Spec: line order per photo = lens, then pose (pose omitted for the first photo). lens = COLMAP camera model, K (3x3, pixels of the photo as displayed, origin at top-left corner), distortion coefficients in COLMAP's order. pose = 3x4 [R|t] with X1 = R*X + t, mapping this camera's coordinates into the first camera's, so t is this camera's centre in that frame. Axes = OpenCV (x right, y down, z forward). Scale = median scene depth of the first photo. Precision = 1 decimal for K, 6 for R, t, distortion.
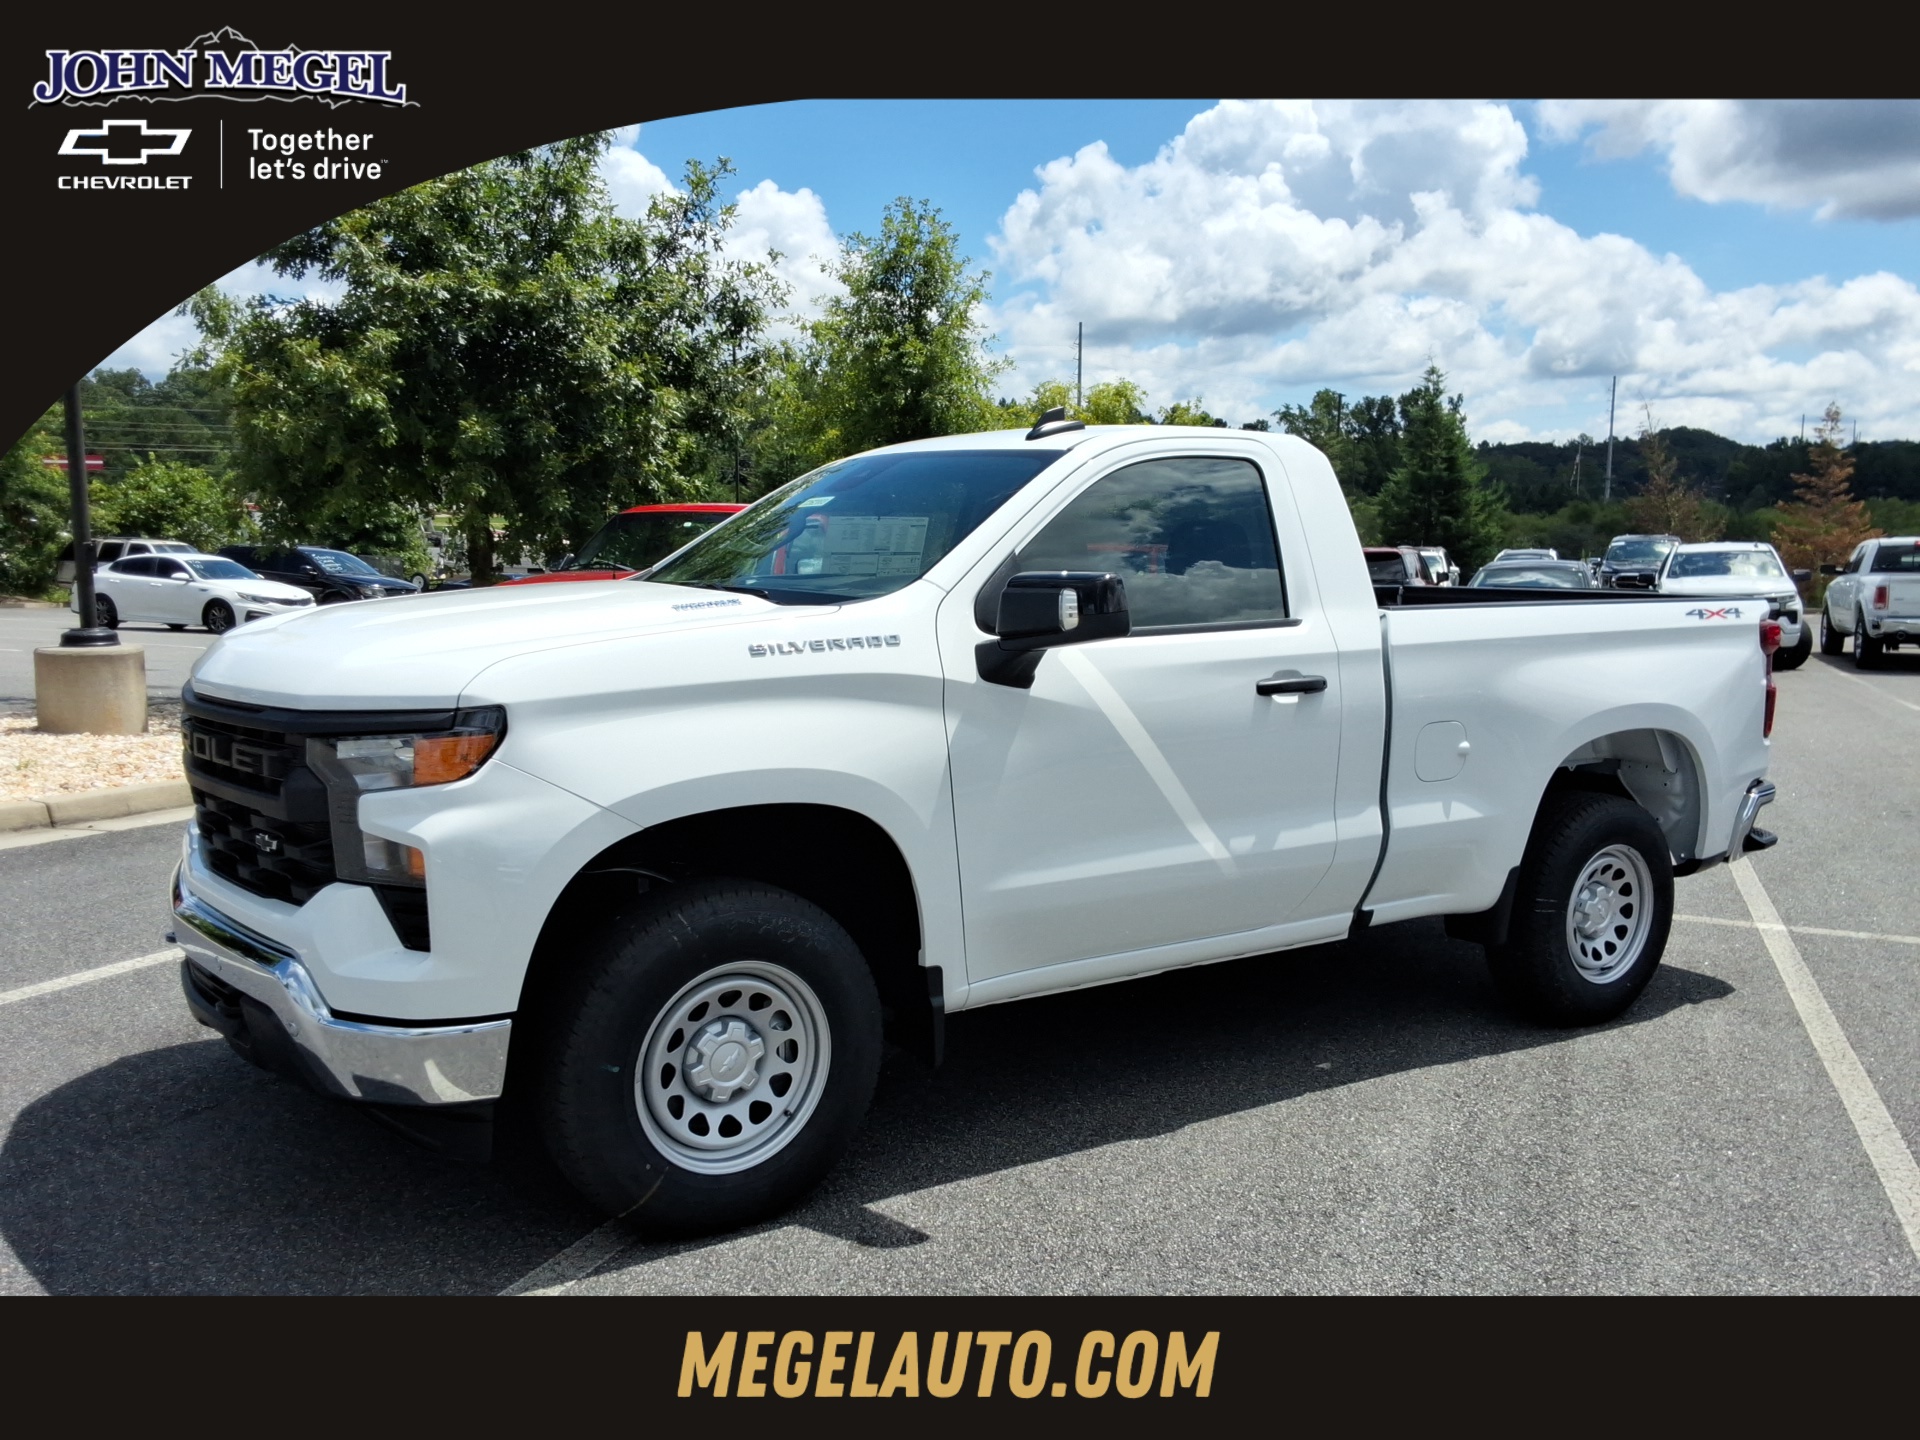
lens RADIAL K [[1543.4, 0, 985.5], [0, 1543.4, 742.0], [0, 0, 1]] dist [0.106210, -0.168343]
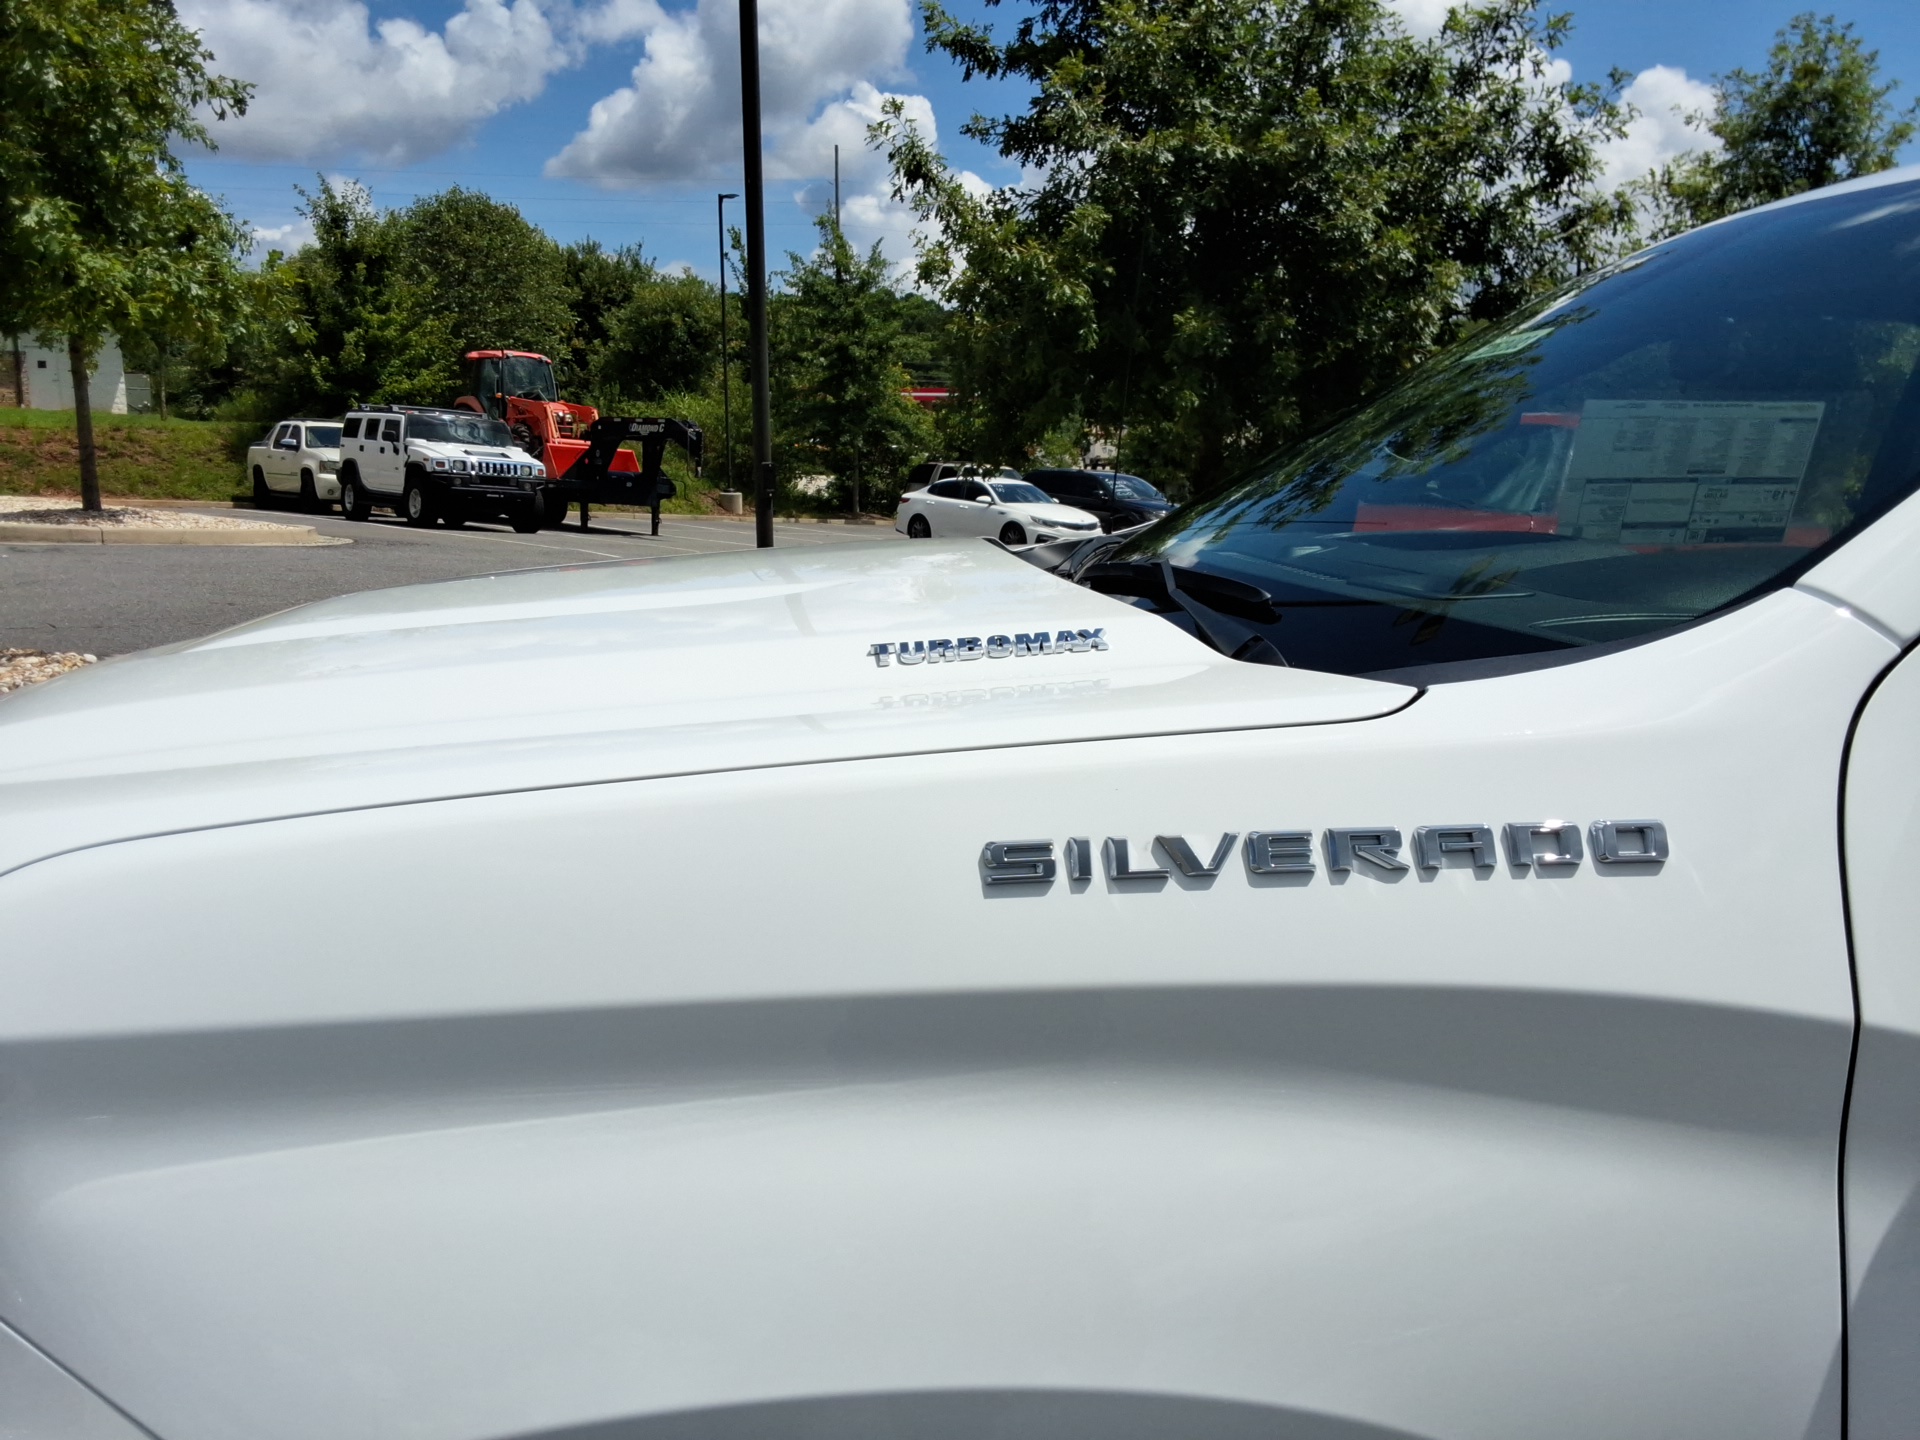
lens RADIAL K [[1543.4, 0, 967.3], [0, 1543.4, 734.3], [0, 0, 1]] dist [0.106210, -0.168343]
pose [[0.866480, 0.090168, -0.491001, -0.020585], [-0.069101, 0.995748, 0.060917, -0.058994], [0.494406, -0.018855, 0.869026, 0.475912]]
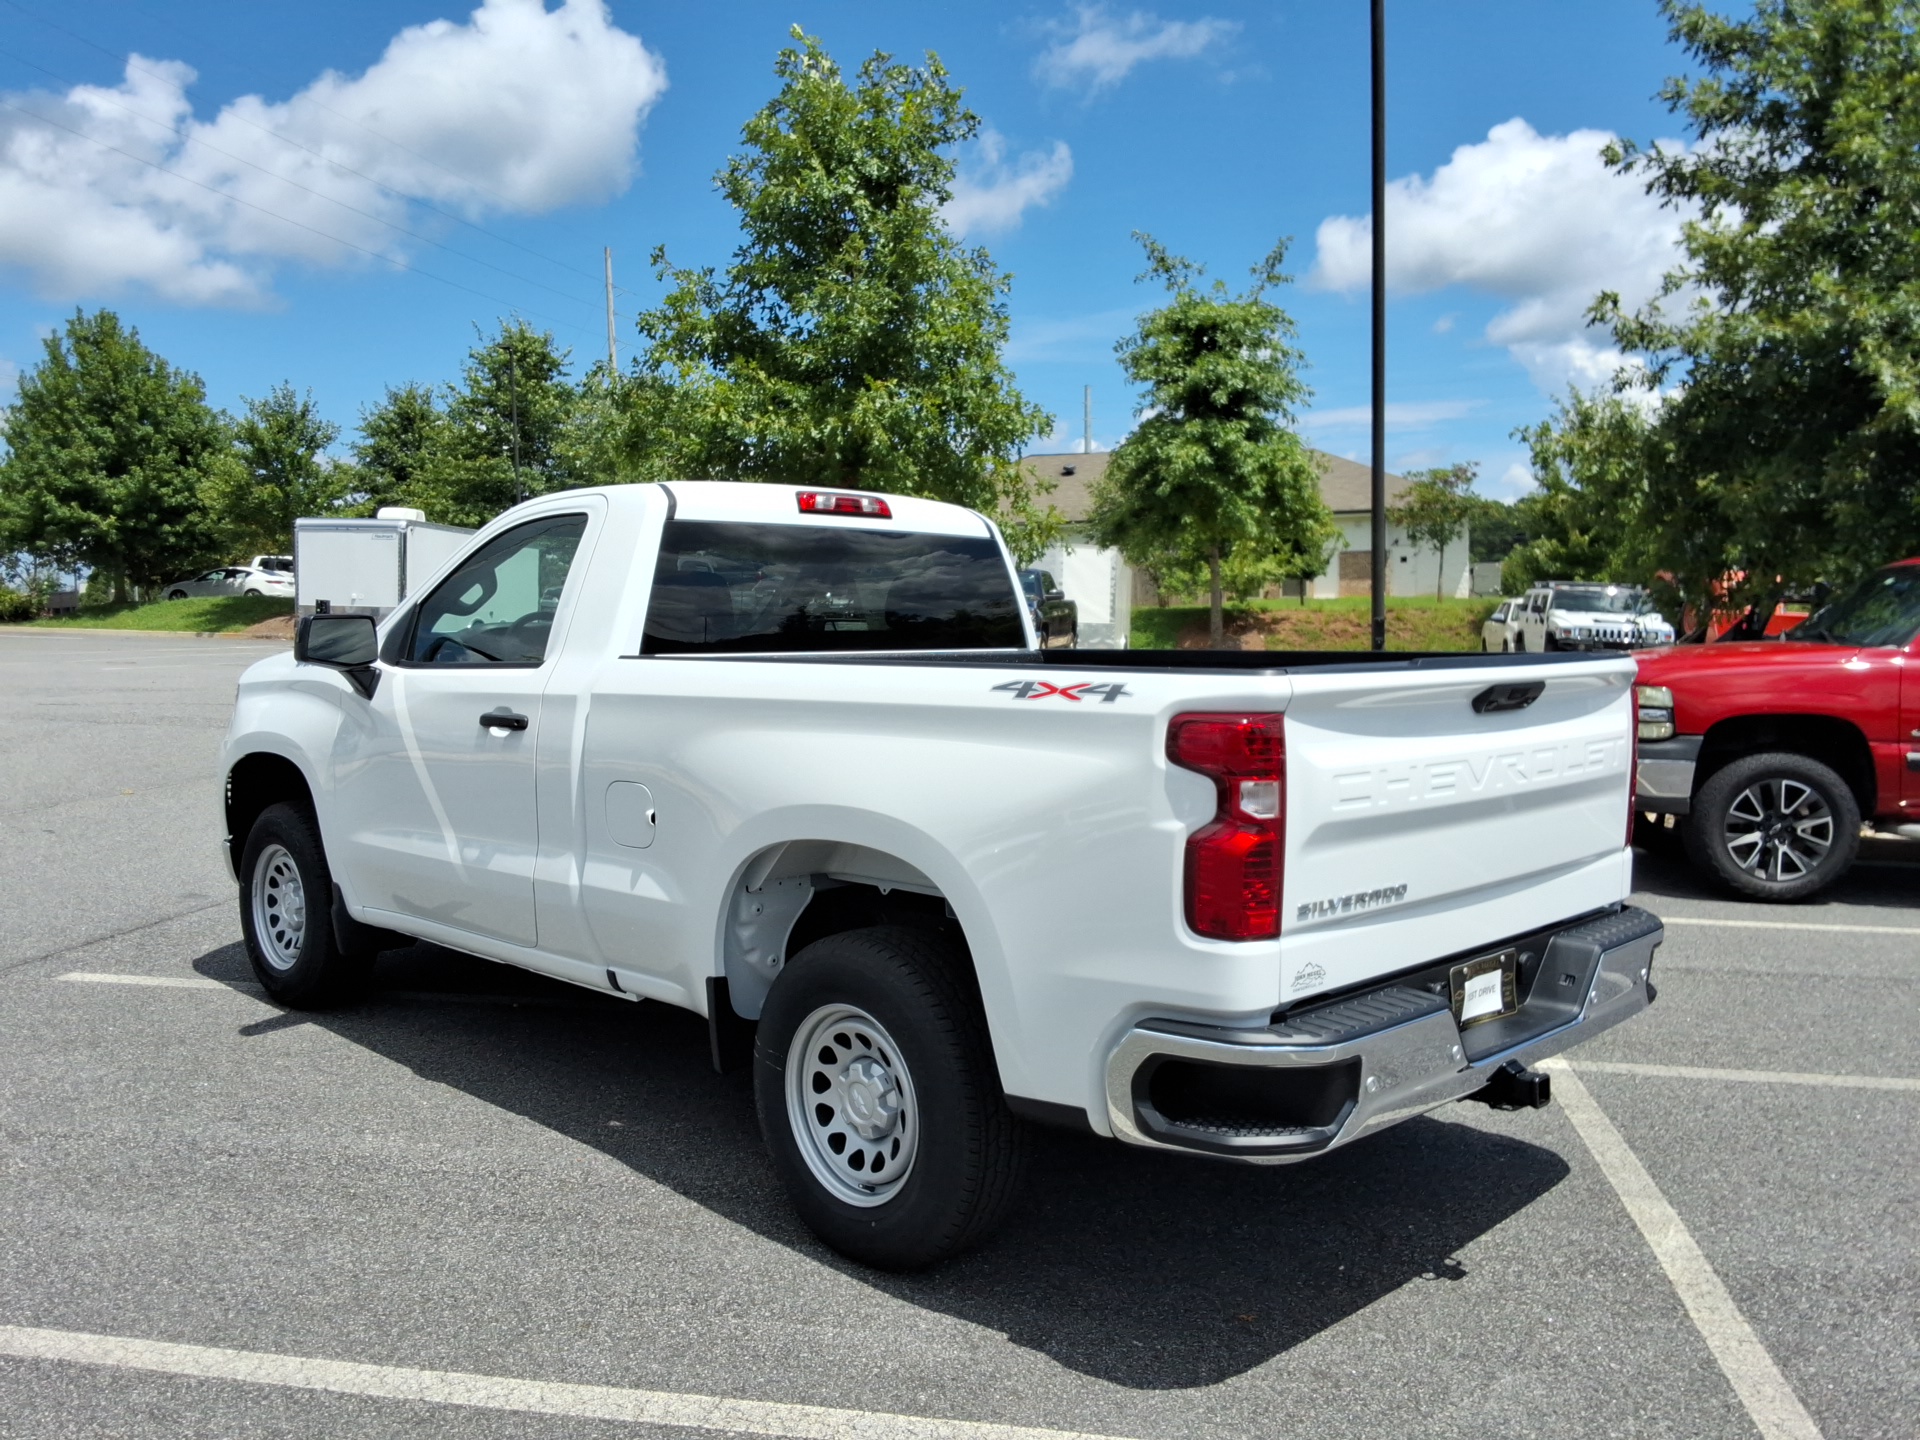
lens RADIAL K [[1543.4, 0, 965.3], [0, 1543.4, 741.6], [0, 0, 1]] dist [0.106210, -0.168343]
pose [[0.182192, 0.062333, -0.981285, 1.004192], [-0.119000, 0.992051, 0.040923, -0.079271], [0.976035, 0.109317, 0.188162, 0.842547]]
